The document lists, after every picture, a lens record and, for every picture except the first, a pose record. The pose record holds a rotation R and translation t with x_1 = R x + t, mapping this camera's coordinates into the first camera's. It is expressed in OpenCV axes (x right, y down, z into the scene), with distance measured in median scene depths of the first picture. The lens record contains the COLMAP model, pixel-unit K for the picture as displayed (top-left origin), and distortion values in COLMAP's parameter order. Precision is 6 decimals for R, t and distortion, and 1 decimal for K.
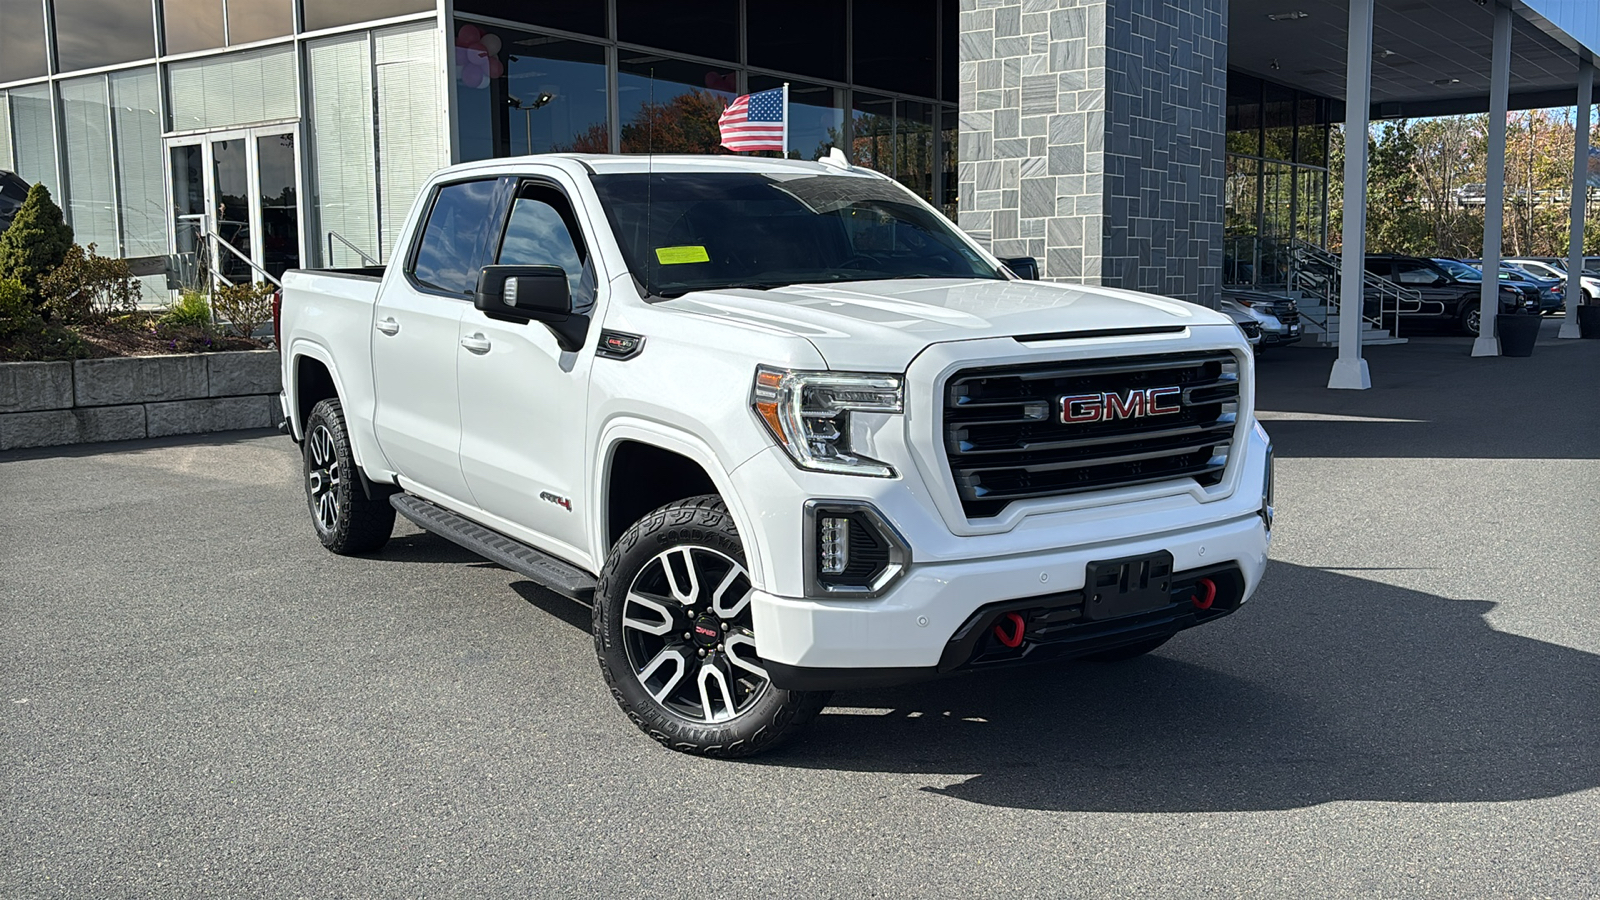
lens RADIAL K [[1478.5, 0, 826.7], [0, 1478.5, 469.7], [0, 0, 1]] dist [0.154384, -0.459614]
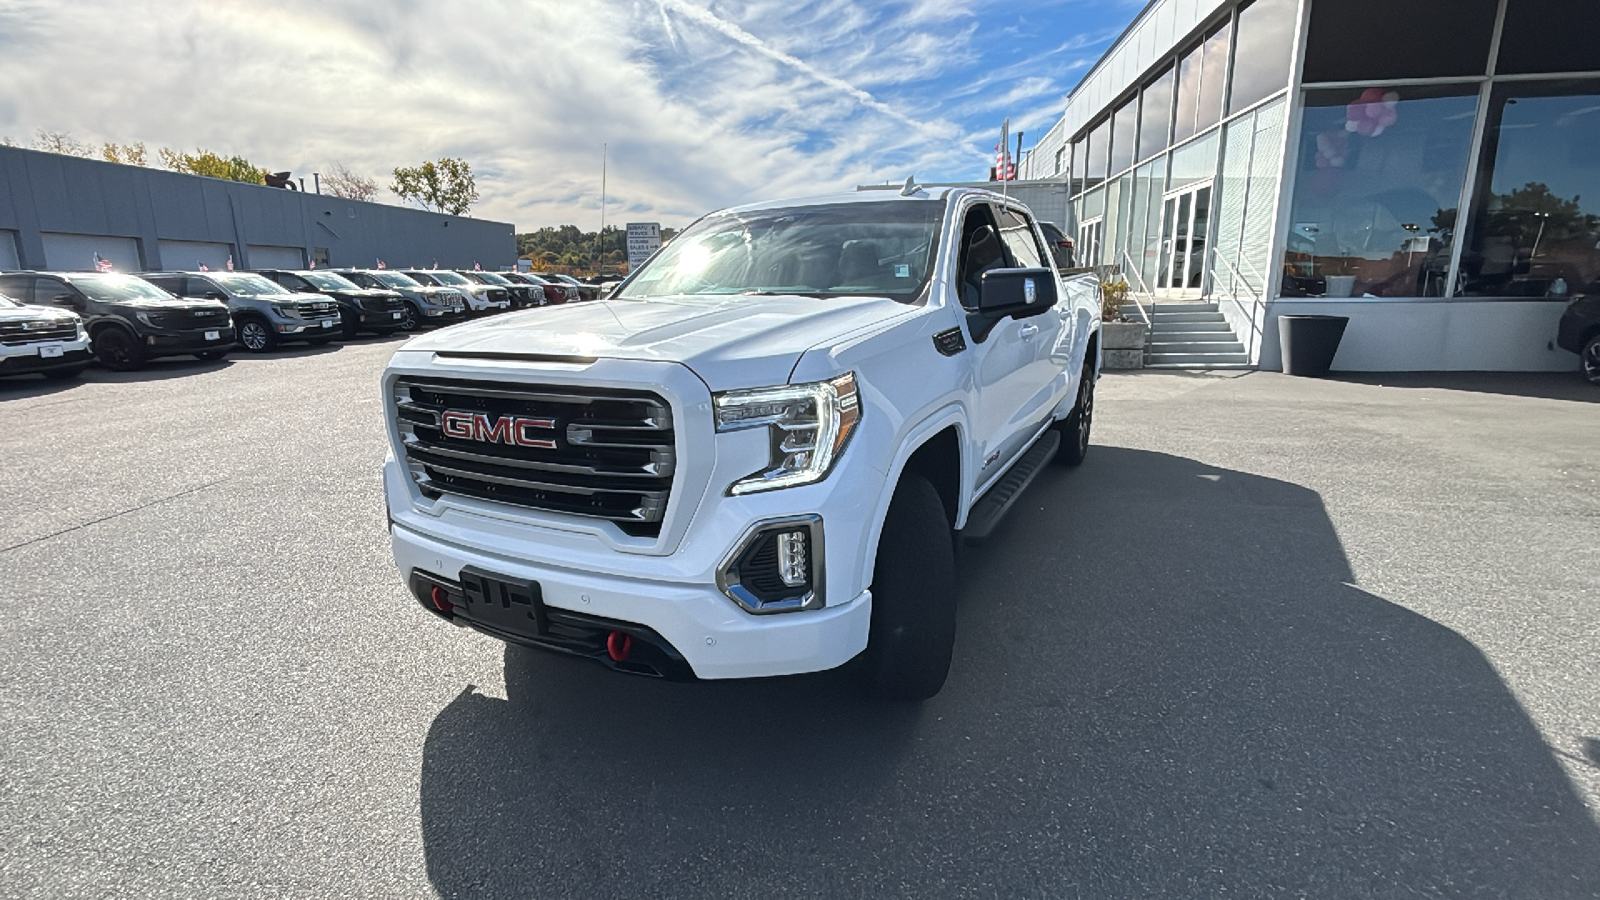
lens RADIAL K [[754.4, 0, 788.0], [0, 754.4, 452.9], [0, 0, 1]] dist [-0.004170, 0.000898]
pose [[0.452678, 0.201342, -0.868645, 0.680972], [-0.109232, 0.979358, 0.170080, -0.126014], [0.884958, 0.017892, 0.465326, 0.860427]]
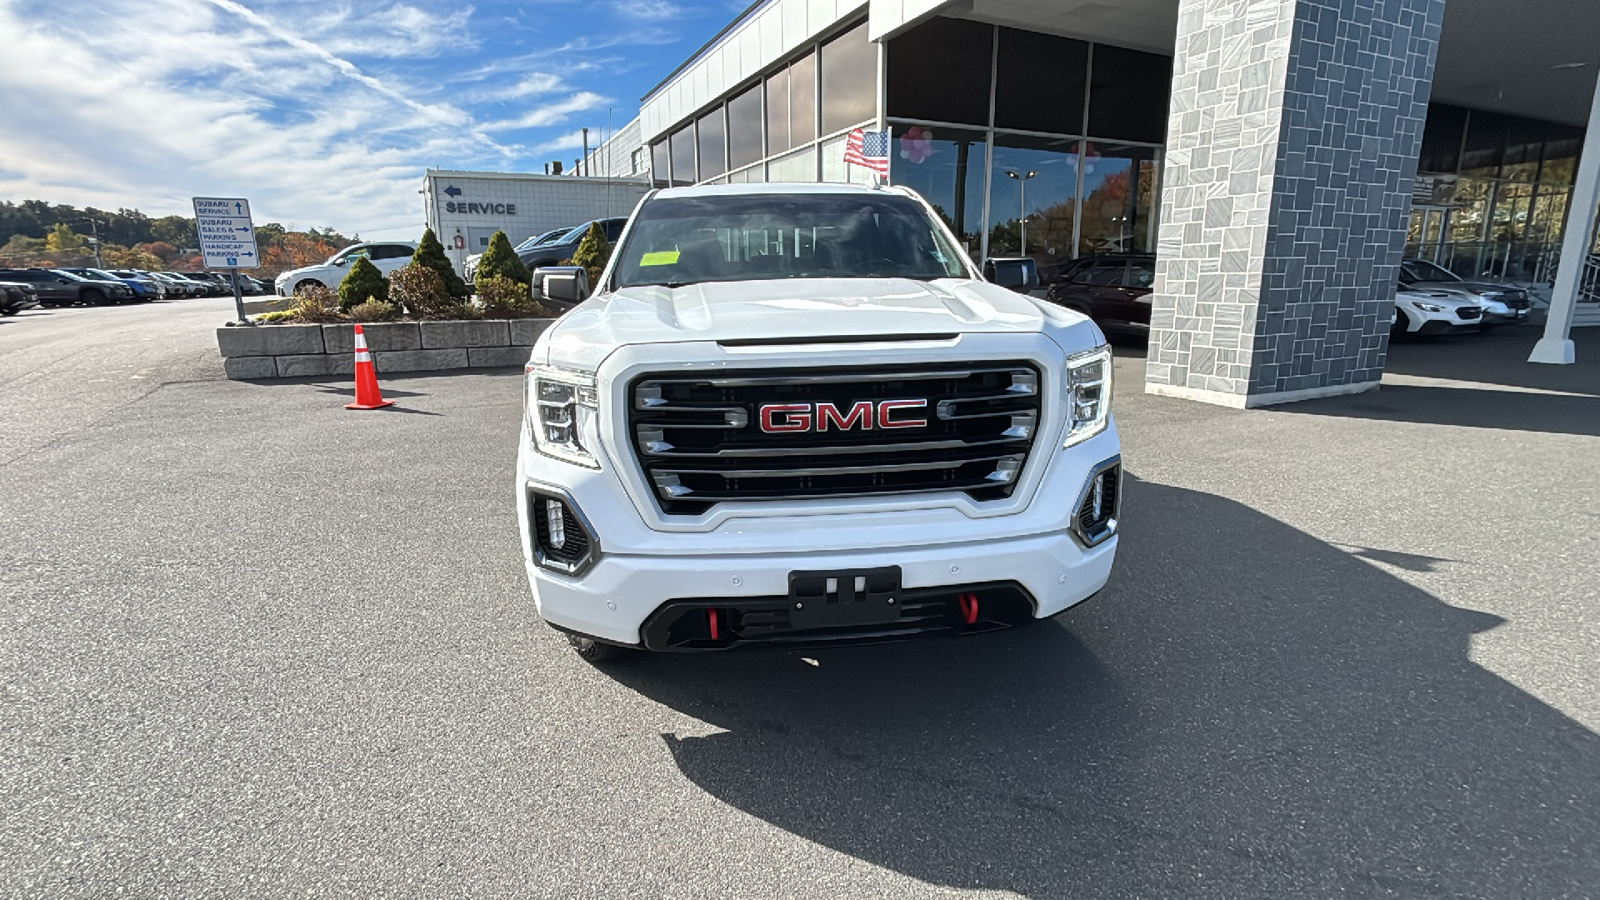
lens RADIAL K [[750.2, 0, 800.2], [0, 750.2, 451.5], [0, 0, 1]] dist [-0.005362, 0.004259]
pose [[0.877283, 0.111993, -0.466724, 0.368913], [-0.061128, 0.990549, 0.122788, -0.072173], [0.476064, -0.079190, 0.875838, 0.516627]]
